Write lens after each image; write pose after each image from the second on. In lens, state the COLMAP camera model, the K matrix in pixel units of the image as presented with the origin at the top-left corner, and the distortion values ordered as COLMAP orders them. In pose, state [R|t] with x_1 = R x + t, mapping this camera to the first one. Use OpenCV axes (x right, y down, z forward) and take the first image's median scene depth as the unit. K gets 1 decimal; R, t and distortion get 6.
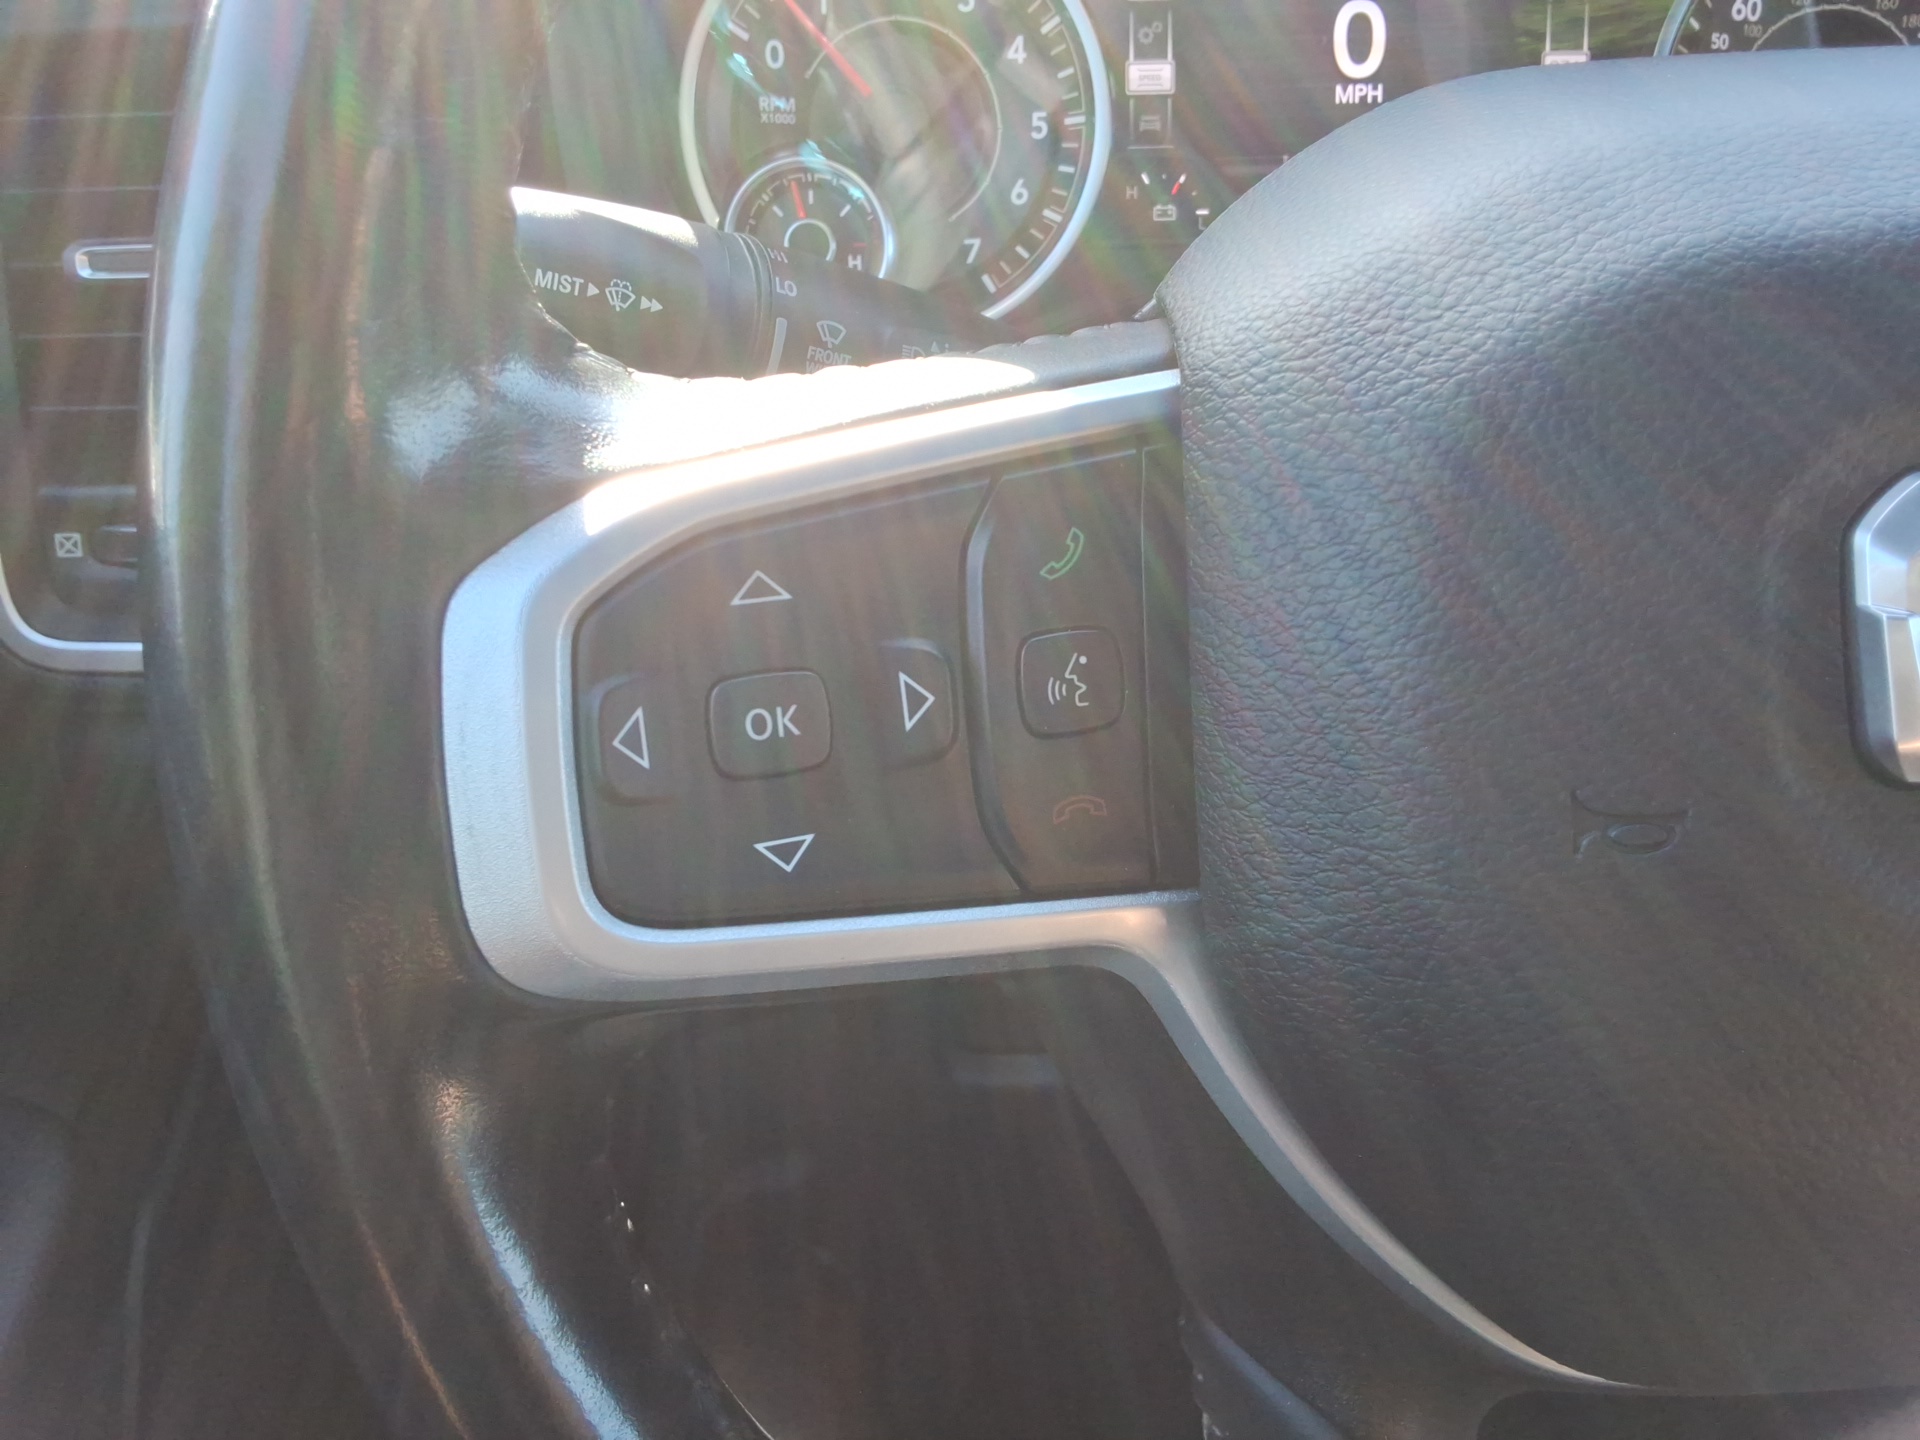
lens RADIAL K [[1517.6, 0, 944.6], [0, 1517.6, 766.9], [0, 0, 1]] dist [0.068616, -0.105260]
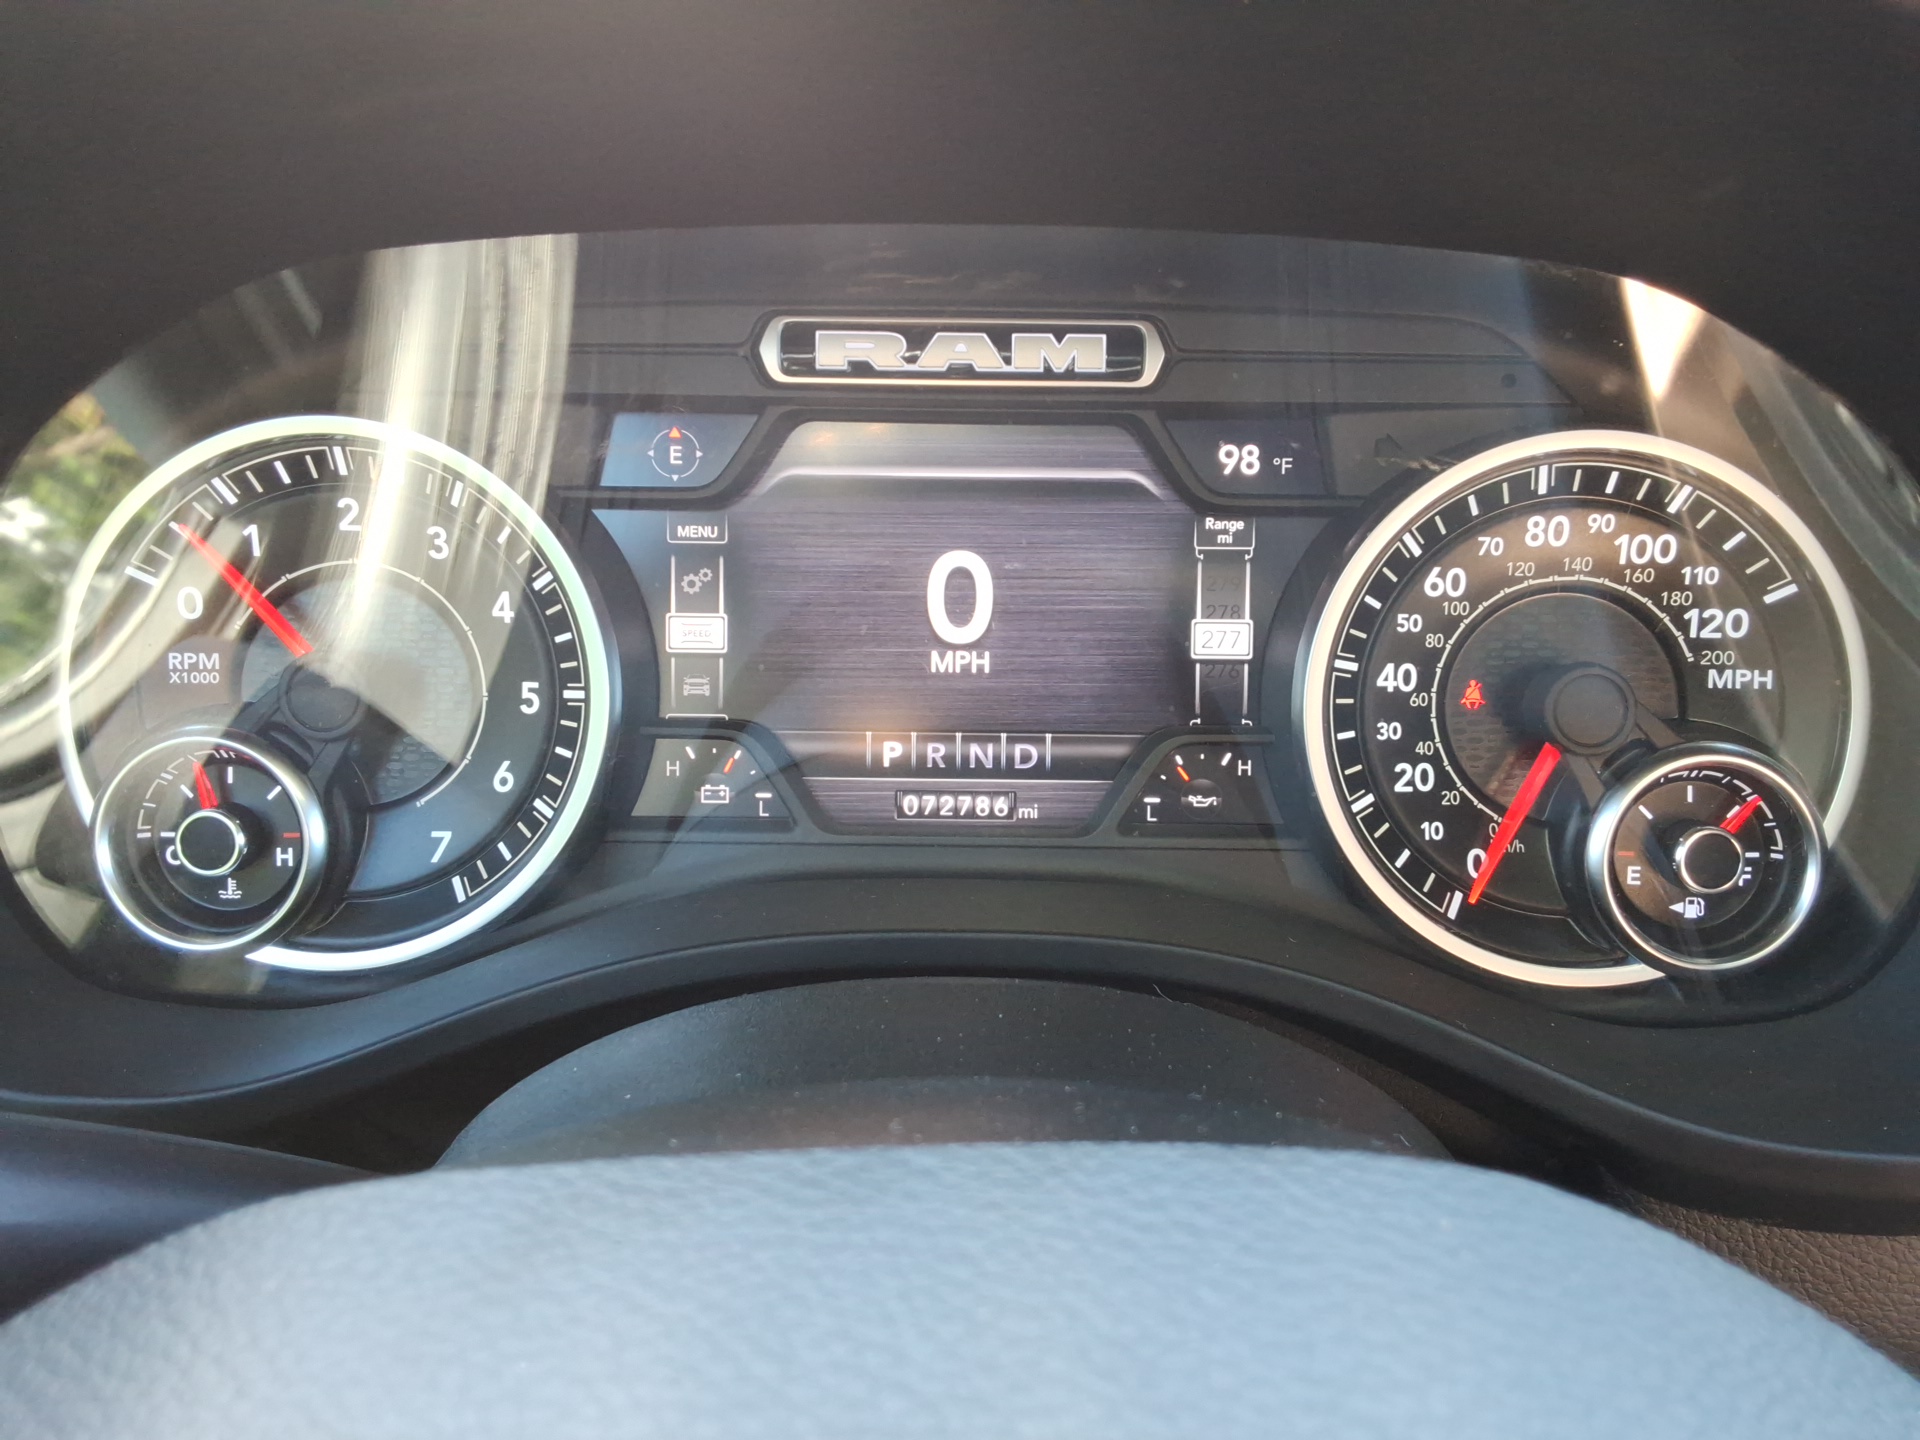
lens RADIAL K [[1517.6, 0, 961.4], [0, 1517.6, 720.7], [0, 0, 1]] dist [0.068616, -0.105260]
pose [[0.998975, 0.037677, -0.025087, 0.299581], [-0.041501, 0.983644, -0.175278, -0.279072], [0.018072, 0.176140, 0.984199, 0.240271]]
